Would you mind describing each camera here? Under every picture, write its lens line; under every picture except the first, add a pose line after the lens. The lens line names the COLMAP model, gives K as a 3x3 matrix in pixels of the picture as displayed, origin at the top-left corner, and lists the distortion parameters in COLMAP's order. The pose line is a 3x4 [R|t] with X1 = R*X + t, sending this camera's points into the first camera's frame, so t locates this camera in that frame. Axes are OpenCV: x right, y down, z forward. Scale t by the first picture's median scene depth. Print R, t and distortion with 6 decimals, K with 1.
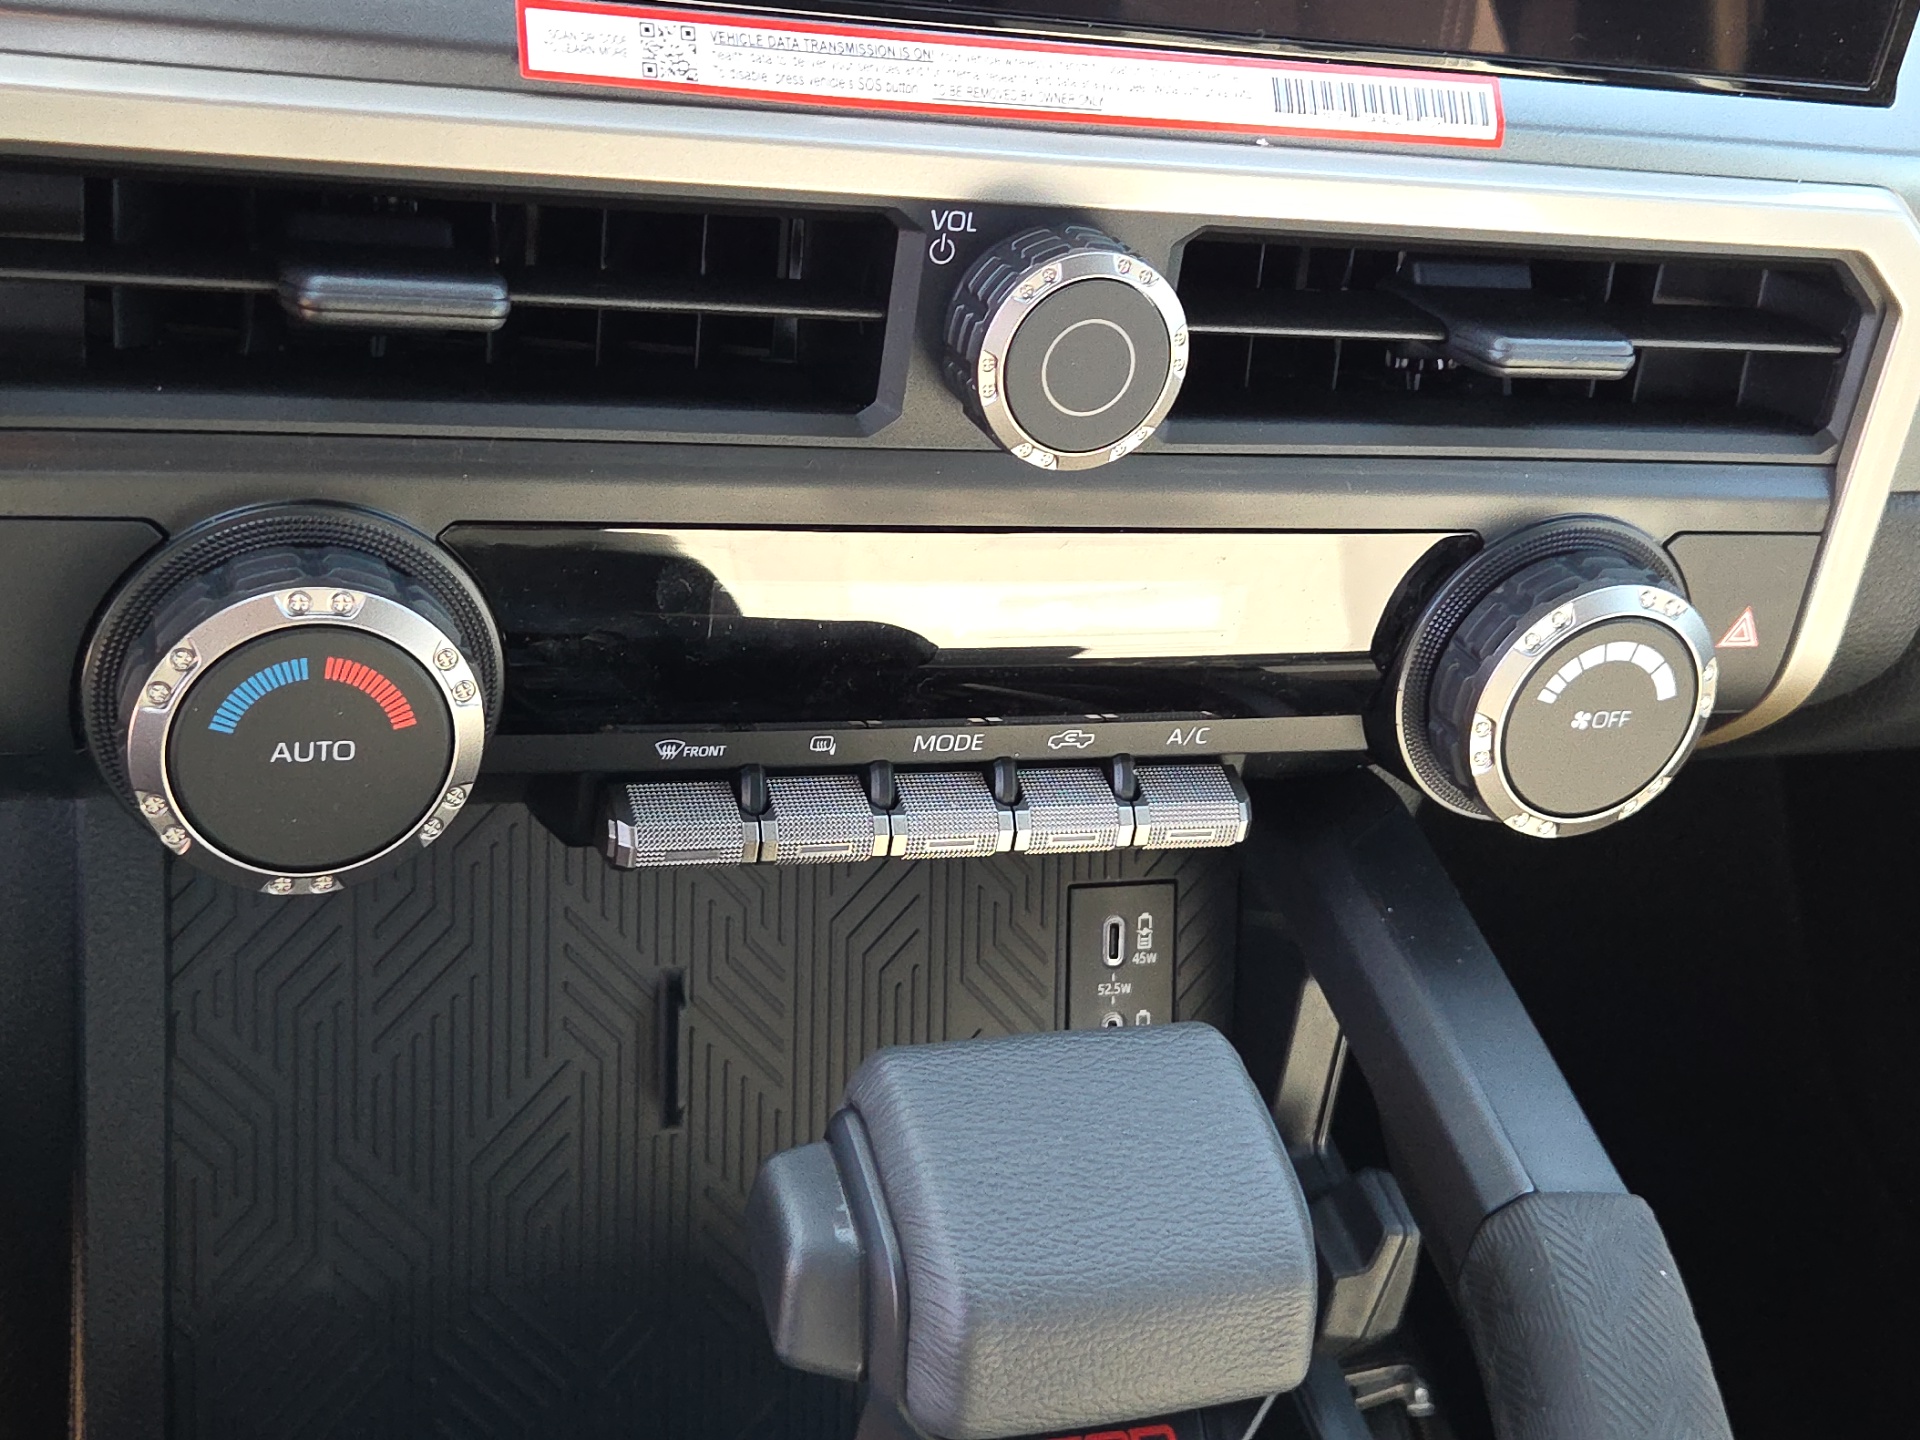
lens RADIAL K [[2489.0, 0, 965.8], [0, 2489.0, 687.5], [0, 0, 1]] dist [0.136301, -0.328511]
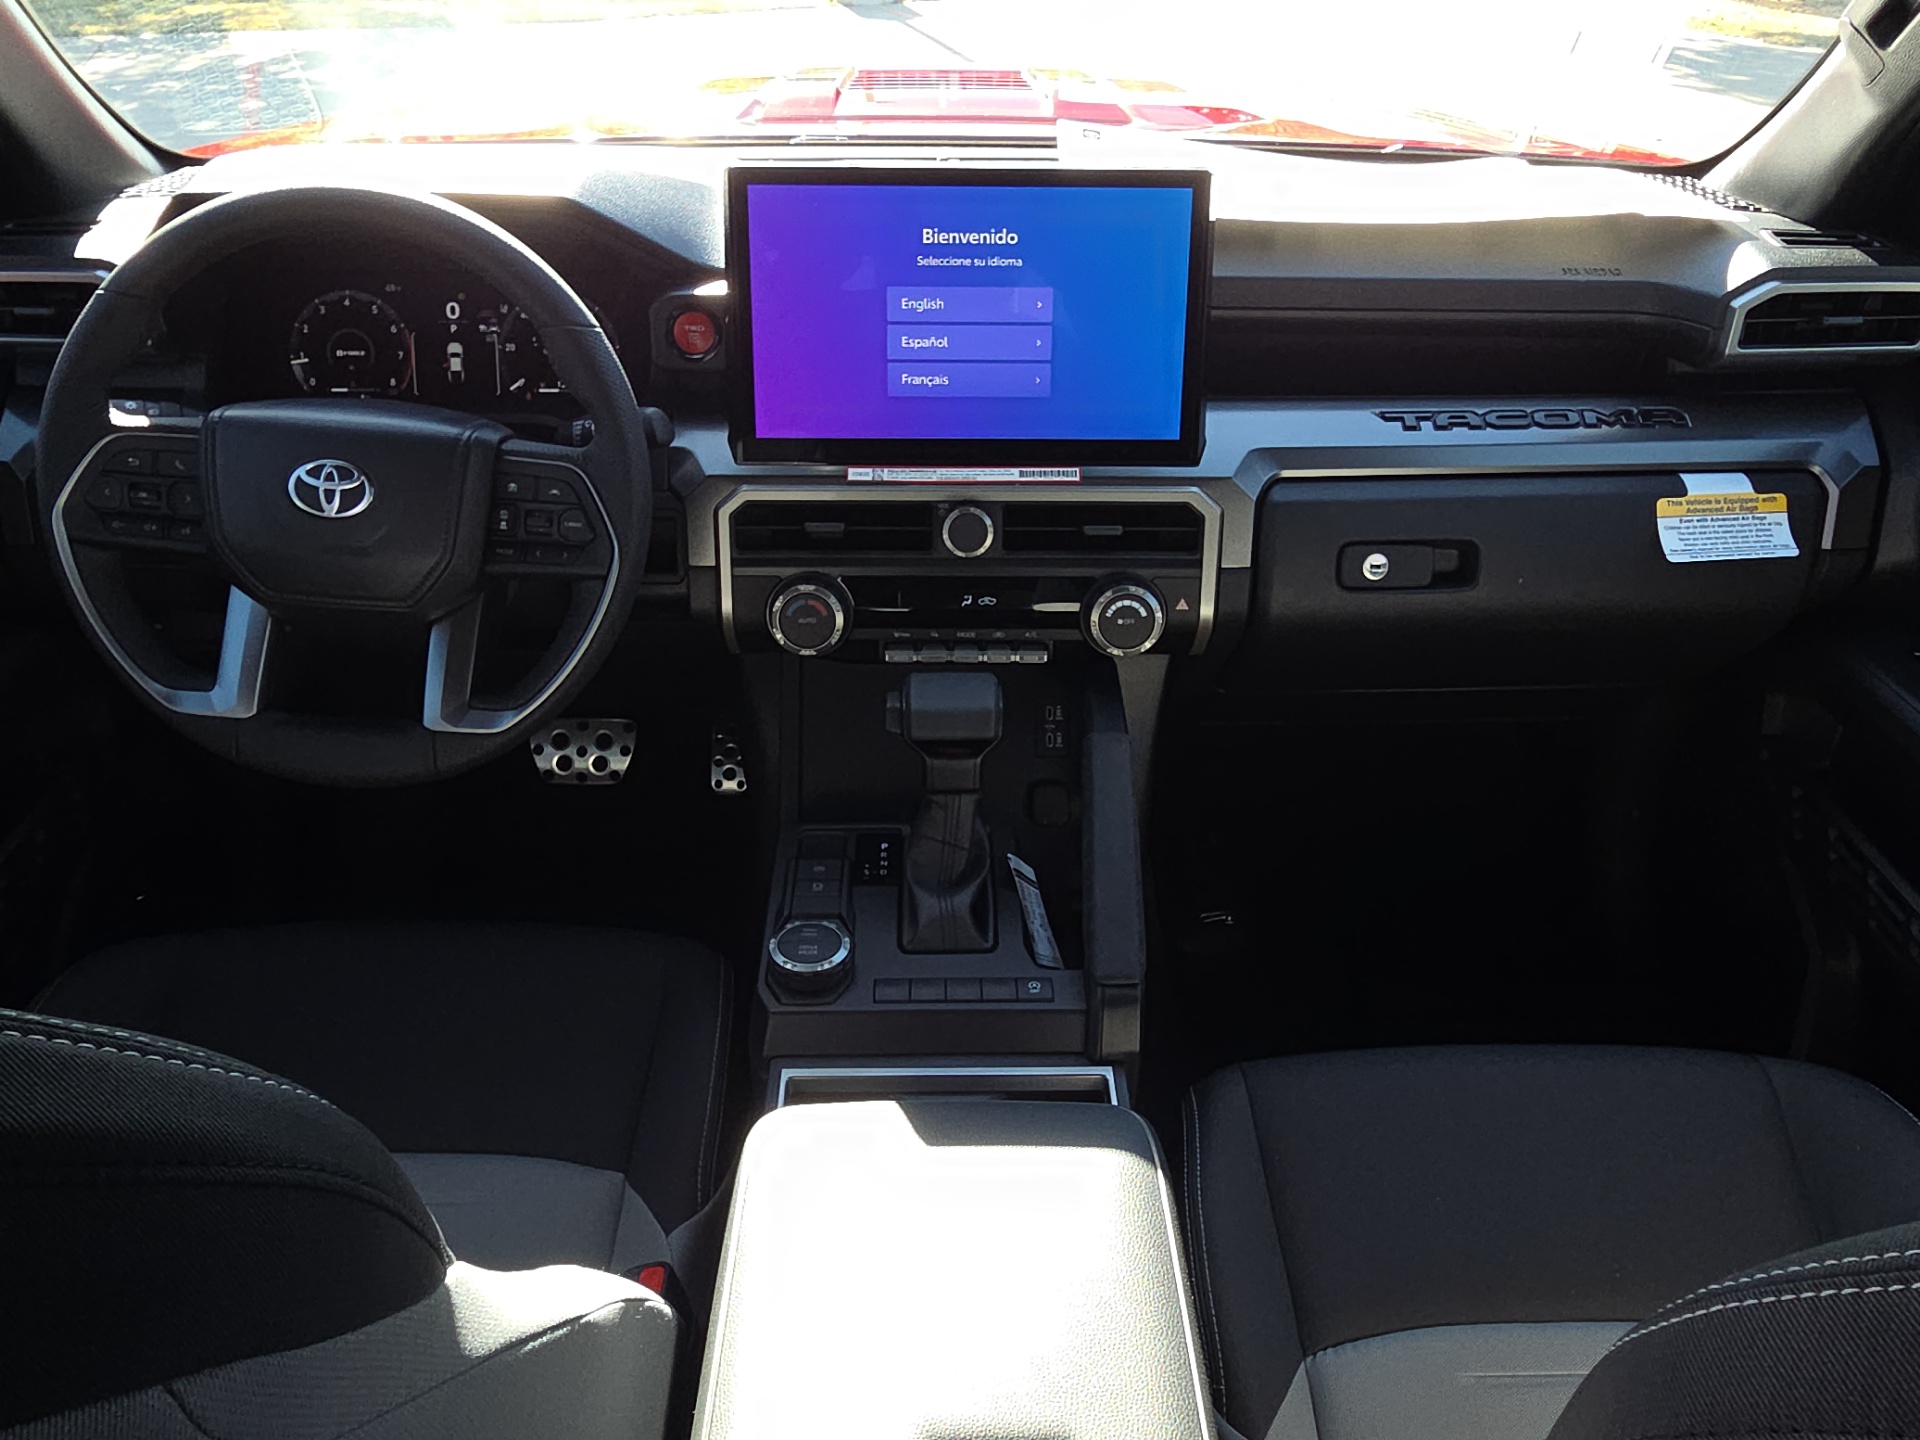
lens RADIAL K [[1502.6, 0, 960.0], [0, 1502.6, 720.0], [0, 0, 1]] dist [-0.003172, 0.002450]
pose [[0.932440, -0.046809, -0.358279, 0.862486], [-0.015556, 0.985453, -0.169236, 0.578721], [0.360989, 0.163376, 0.918148, -1.258835]]
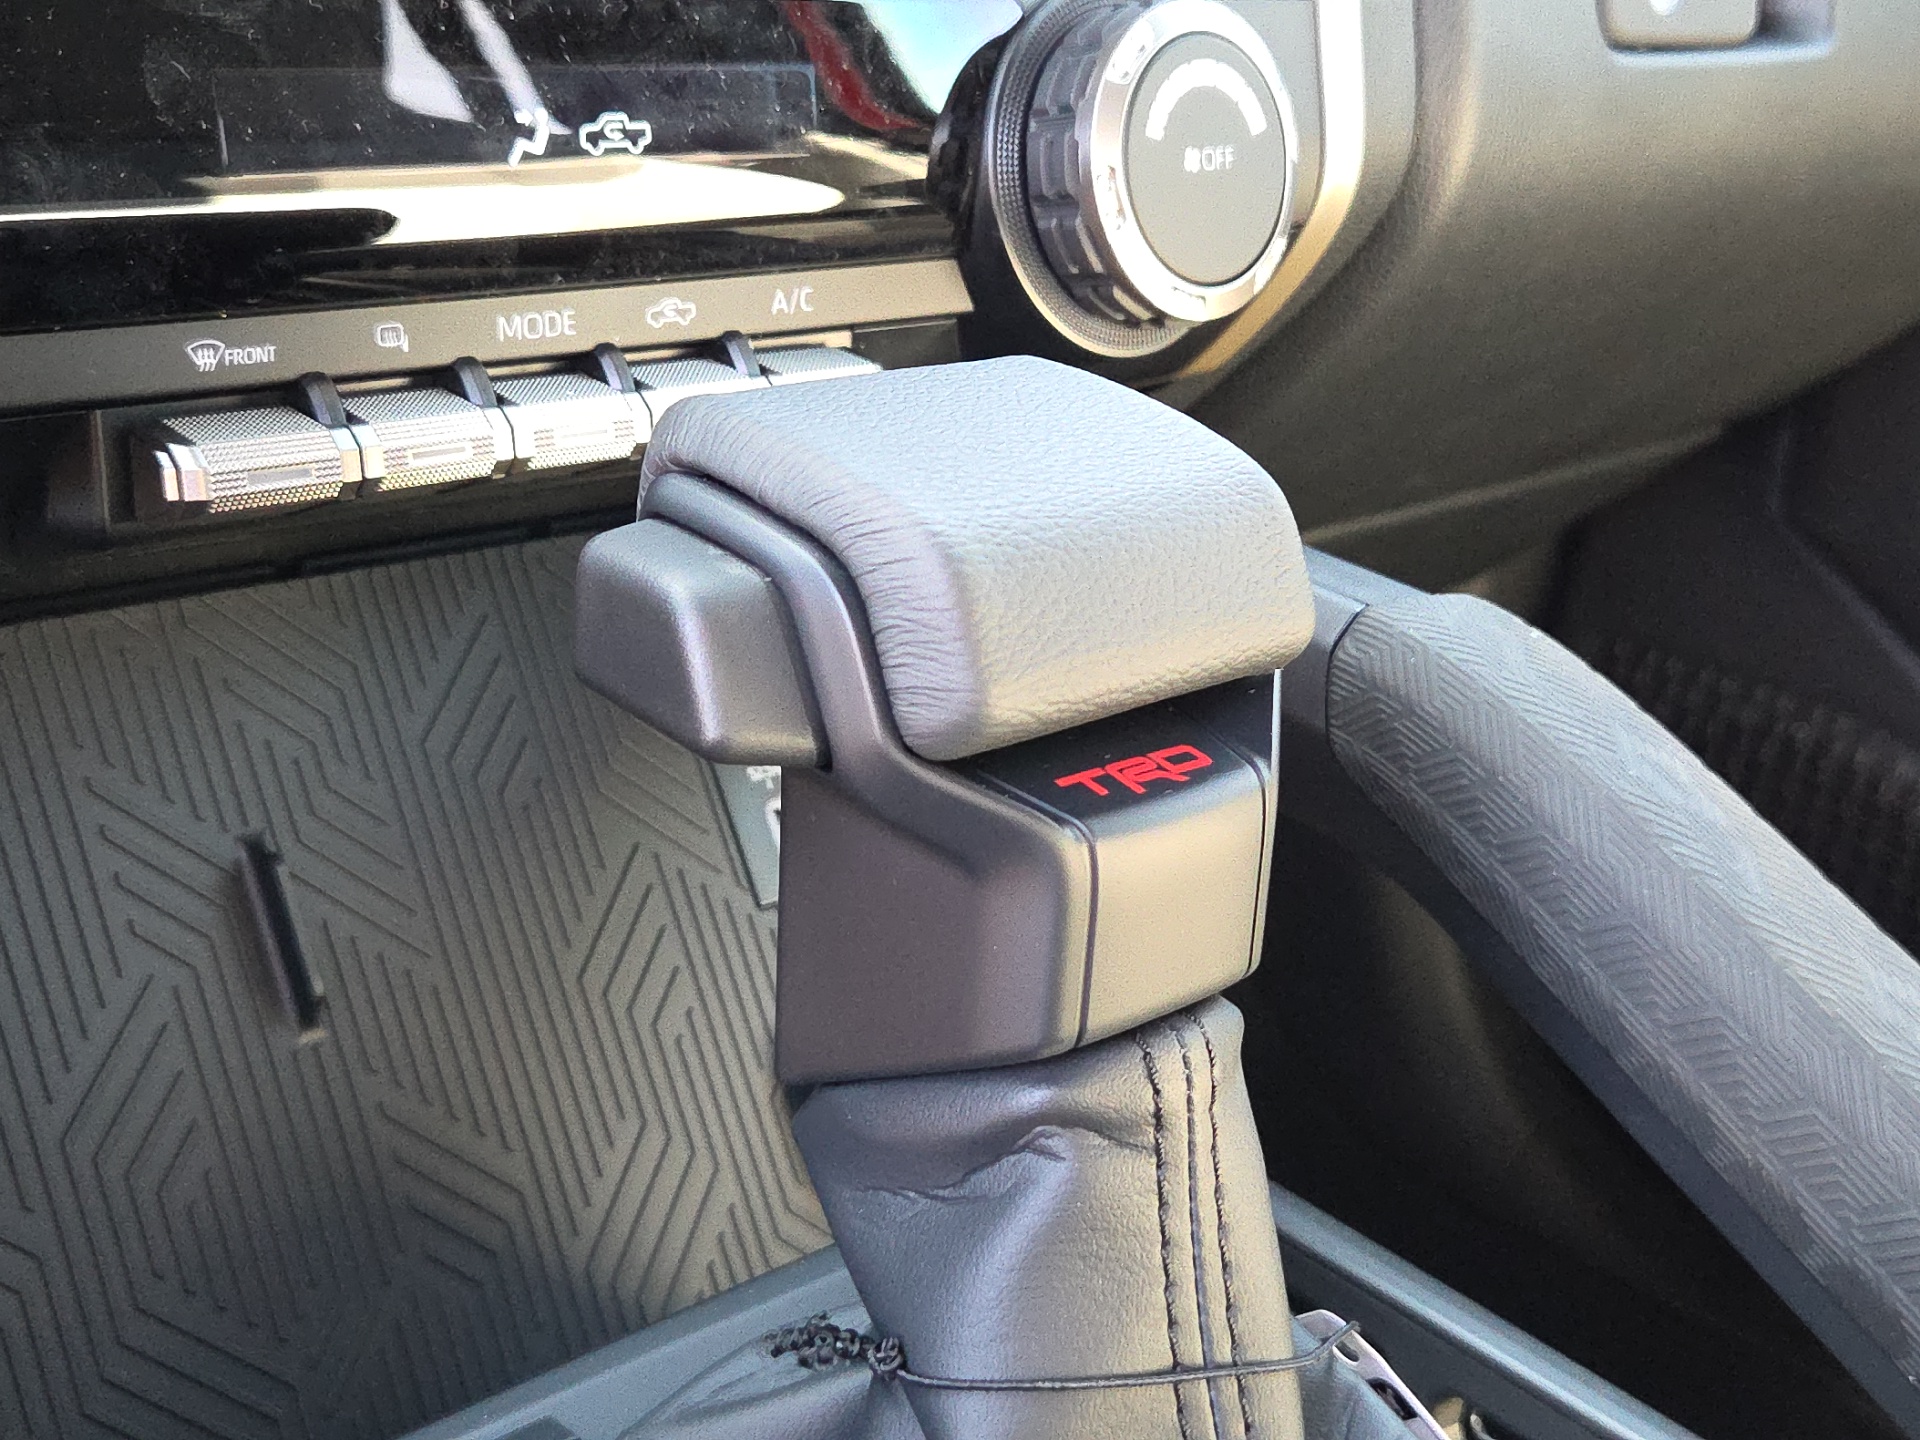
lens RADIAL K [[2569.2, 0, 955.0], [0, 2569.2, 684.6], [0, 0, 1]] dist [0.078839, -0.069696]
pose [[0.893425, -0.285230, 0.347039, -0.205994], [0.360910, 0.915749, -0.176485, 0.320682], [-0.267462, 0.282926, 0.921096, 0.229585]]
